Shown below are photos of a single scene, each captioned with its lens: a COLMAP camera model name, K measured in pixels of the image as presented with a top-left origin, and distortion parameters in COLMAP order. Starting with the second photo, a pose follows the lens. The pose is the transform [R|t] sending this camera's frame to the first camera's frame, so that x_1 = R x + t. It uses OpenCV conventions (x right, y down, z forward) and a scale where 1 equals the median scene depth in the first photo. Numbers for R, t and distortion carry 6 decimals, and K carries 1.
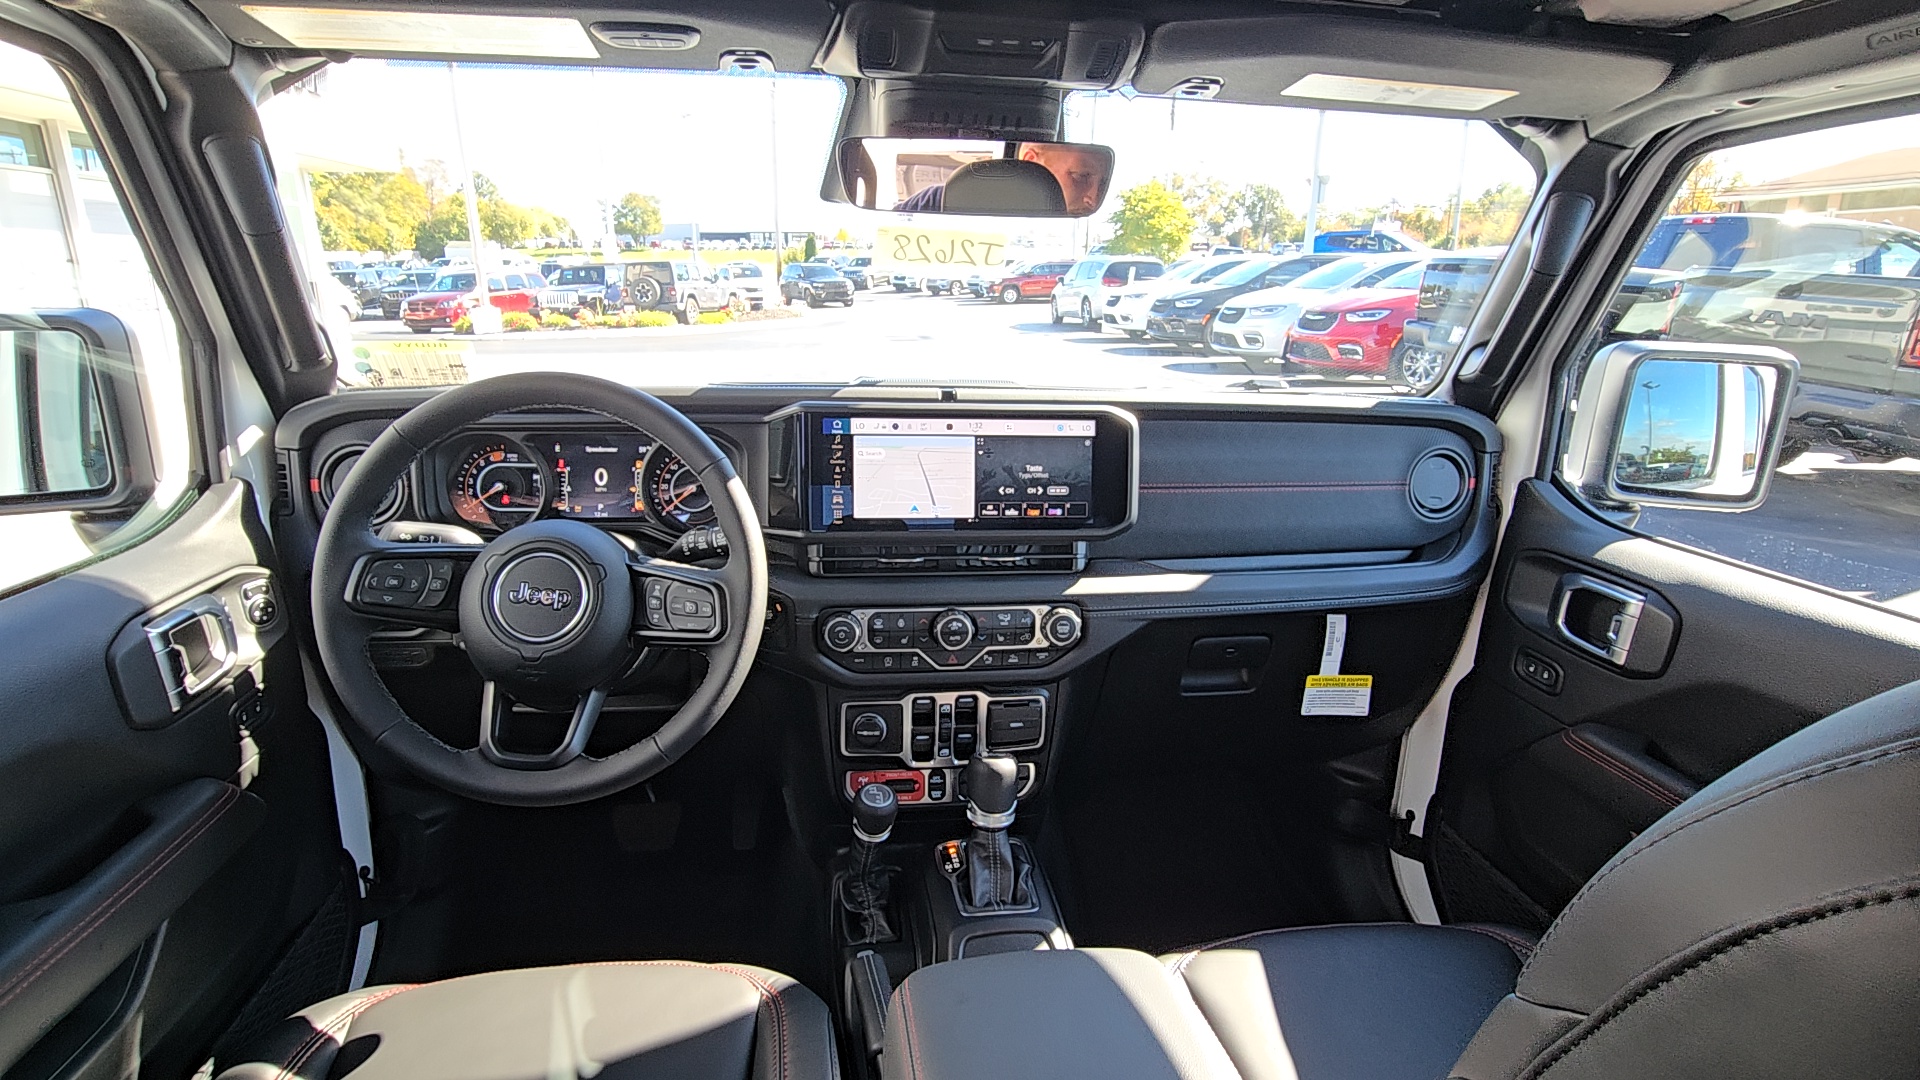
lens RADIAL K [[967.9, 0, 954.8], [0, 967.9, 547.4], [0, 0, 1]] dist [0.001222, -0.001453]
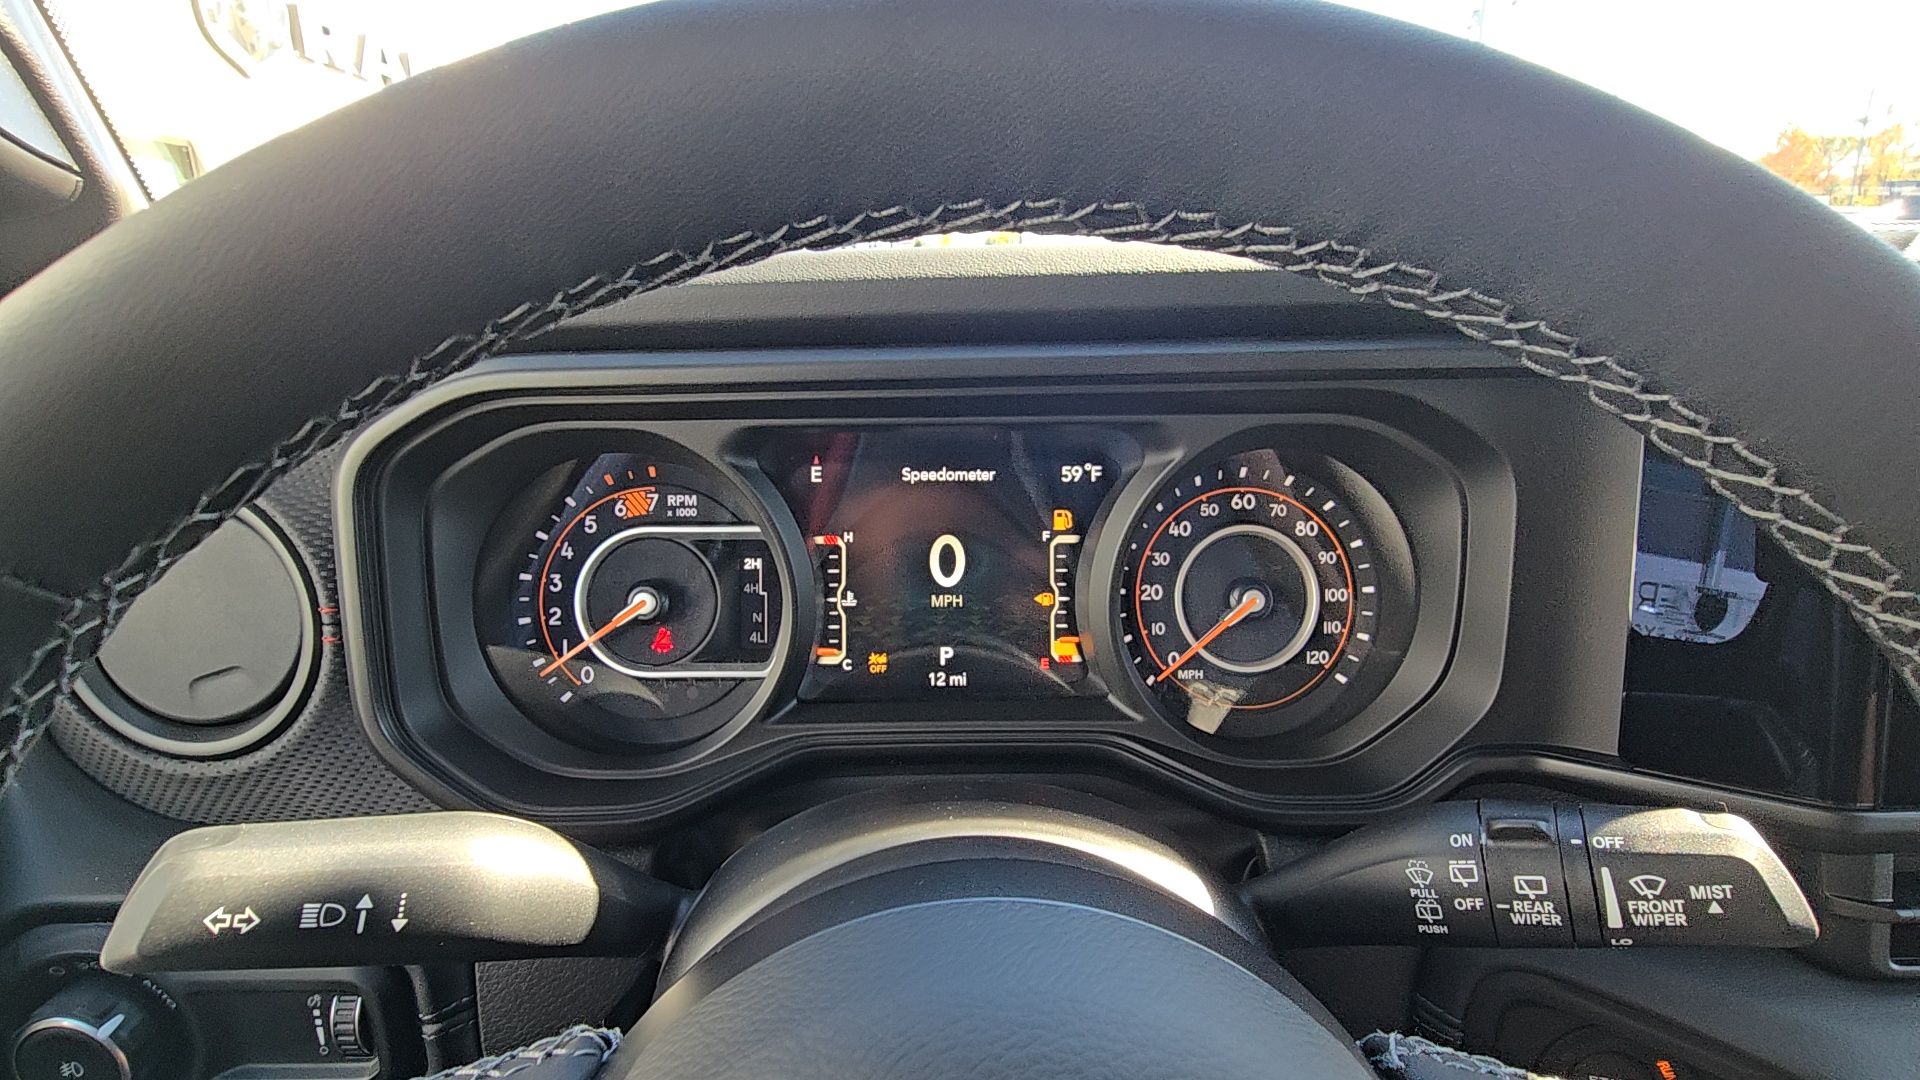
lens RADIAL K [[967.9, 0, 947.1], [0, 967.9, 537.1], [0, 0, 1]] dist [0.001222, -0.001453]
pose [[0.994258, -0.004326, -0.106918, -0.295566], [0.003111, 0.999929, -0.011528, -0.068786], [0.106960, 0.011129, 0.994201, 0.609254]]
